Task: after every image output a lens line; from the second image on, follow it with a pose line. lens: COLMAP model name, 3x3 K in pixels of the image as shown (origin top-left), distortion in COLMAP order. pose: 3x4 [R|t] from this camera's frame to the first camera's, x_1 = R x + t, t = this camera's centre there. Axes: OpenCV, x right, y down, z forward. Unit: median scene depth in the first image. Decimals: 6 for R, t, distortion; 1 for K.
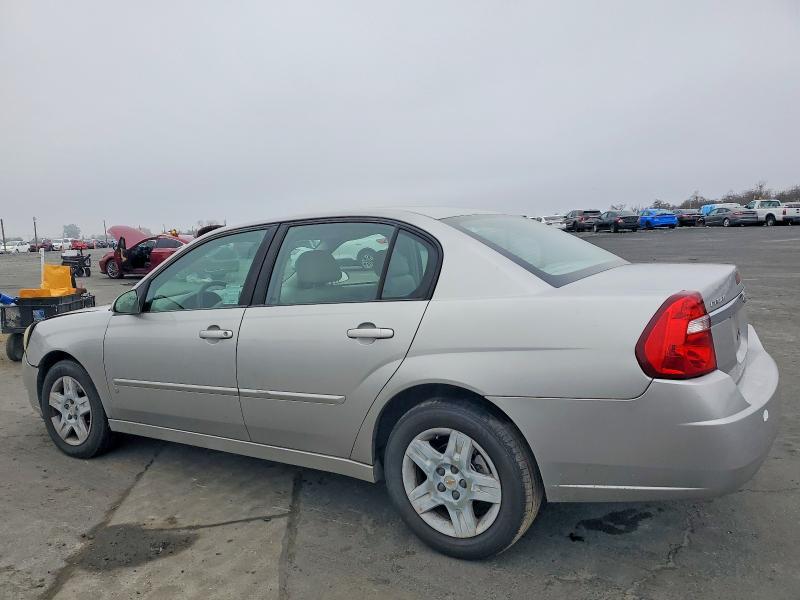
lens RADIAL K [[640.6, 0, 399.1], [0, 640.6, 302.0], [0, 0, 1]] dist [0.025792, -0.004423]
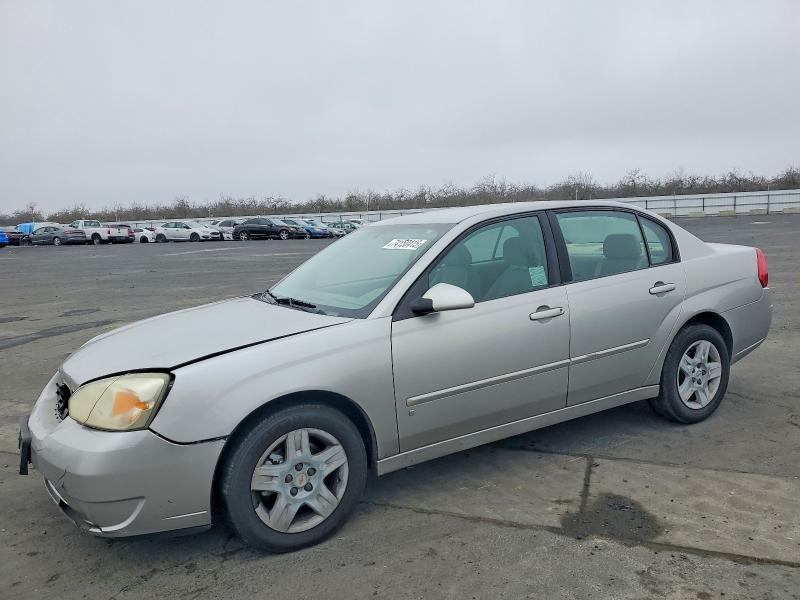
lens RADIAL K [[640.6, 0, 396.2], [0, 640.6, 299.8], [0, 0, 1]] dist [0.025792, -0.004423]
pose [[0.438376, -0.082715, 0.894978, -1.288060], [0.118310, 0.992402, 0.033769, -0.036087], [-0.890971, 0.091082, 0.444831, 0.728905]]
